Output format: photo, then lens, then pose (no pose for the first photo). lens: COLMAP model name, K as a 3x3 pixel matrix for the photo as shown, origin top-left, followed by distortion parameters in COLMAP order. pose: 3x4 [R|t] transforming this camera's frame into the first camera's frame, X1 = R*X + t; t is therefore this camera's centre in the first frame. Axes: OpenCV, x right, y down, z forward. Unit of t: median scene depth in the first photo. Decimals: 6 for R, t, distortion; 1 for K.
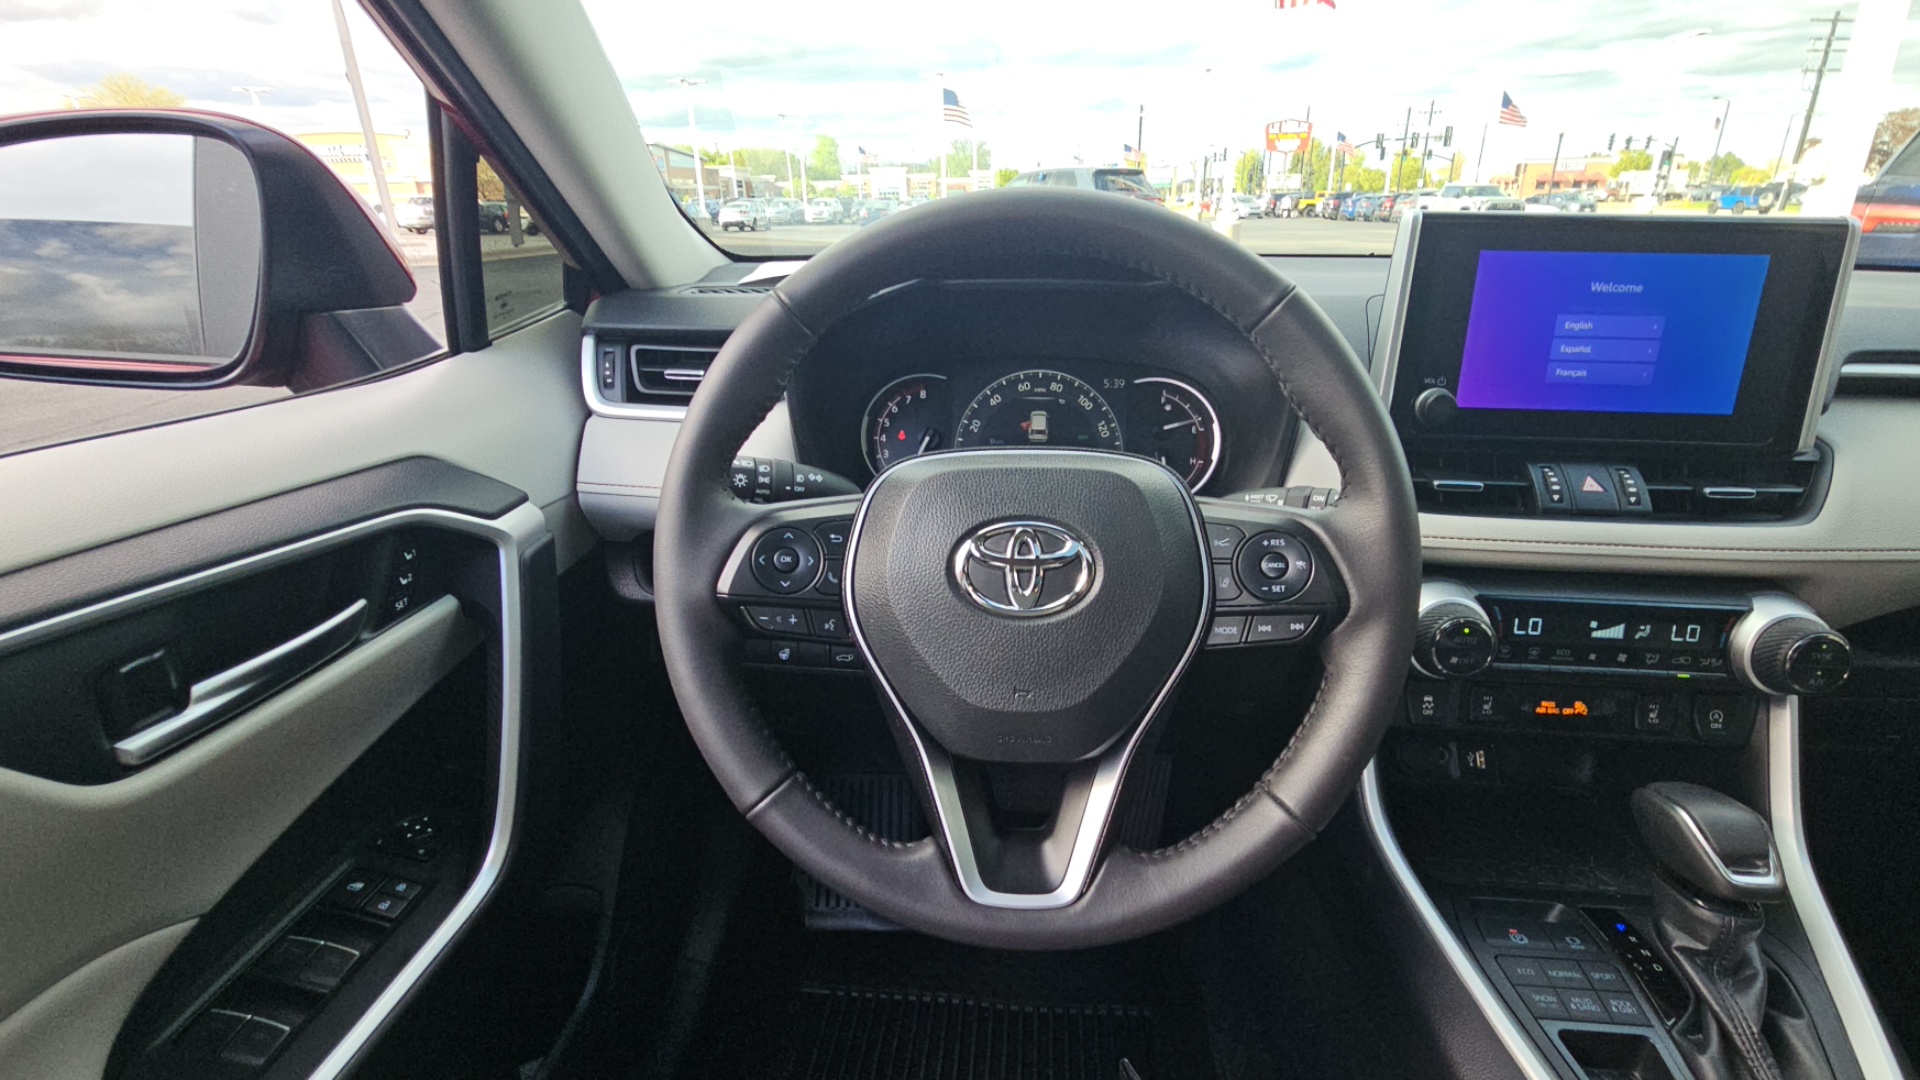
lens RADIAL K [[859.6, 0, 970.4], [0, 859.6, 533.2], [0, 0, 1]] dist [0.007666, -0.006274]
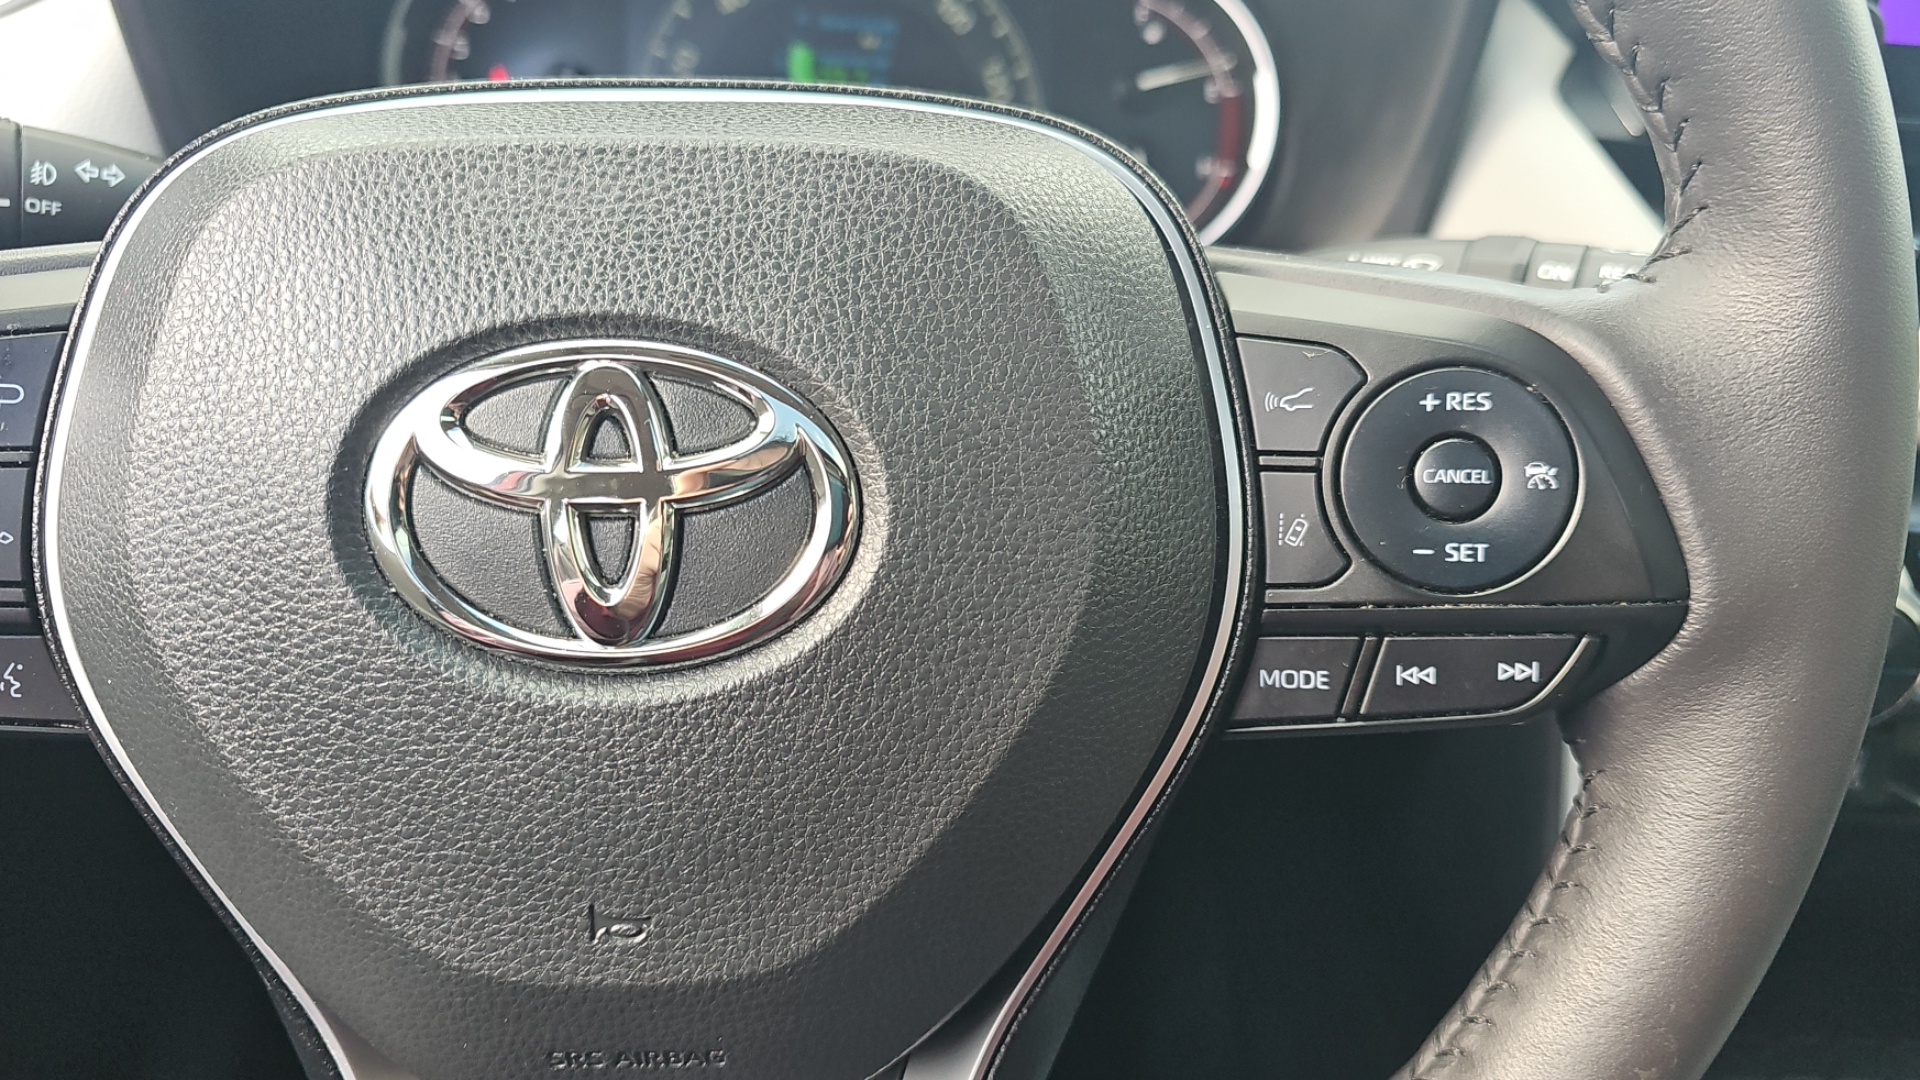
lens RADIAL K [[1450.0, 0, 956.5], [0, 1450.0, 543.9], [0, 0, 1]] dist [0.032929, -0.043394]
pose [[0.995507, 0.000572, 0.094689, 0.085887], [-0.015655, 0.987215, 0.158622, -0.015518], [-0.093388, -0.159392, 0.982788, 0.346223]]
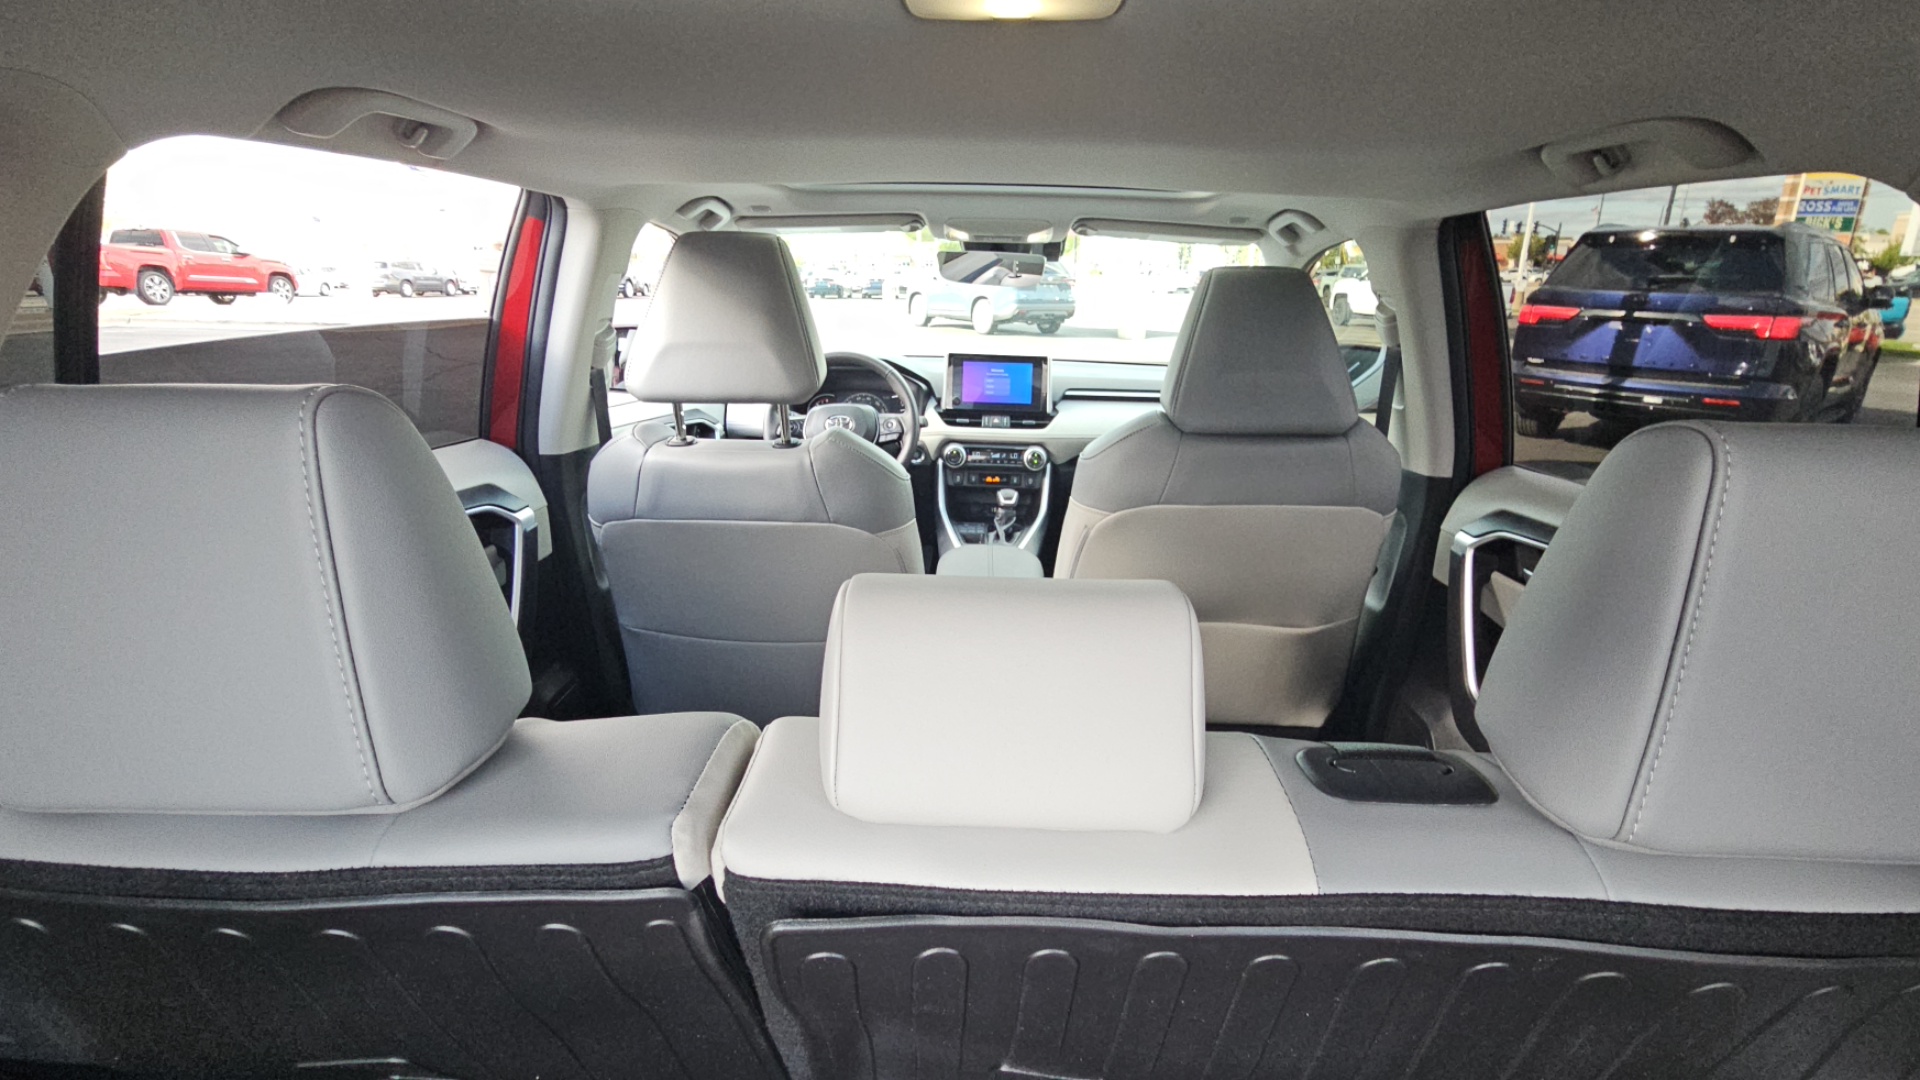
lens RADIAL K [[859.6, 0, 970.0], [0, 859.6, 557.5], [0, 0, 1]] dist [0.007666, -0.006274]
pose [[0.998244, -0.004038, 0.059106, 0.359141], [0.006715, 0.998957, -0.045166, 0.722140], [-0.058862, 0.045484, 0.997229, -2.790573]]
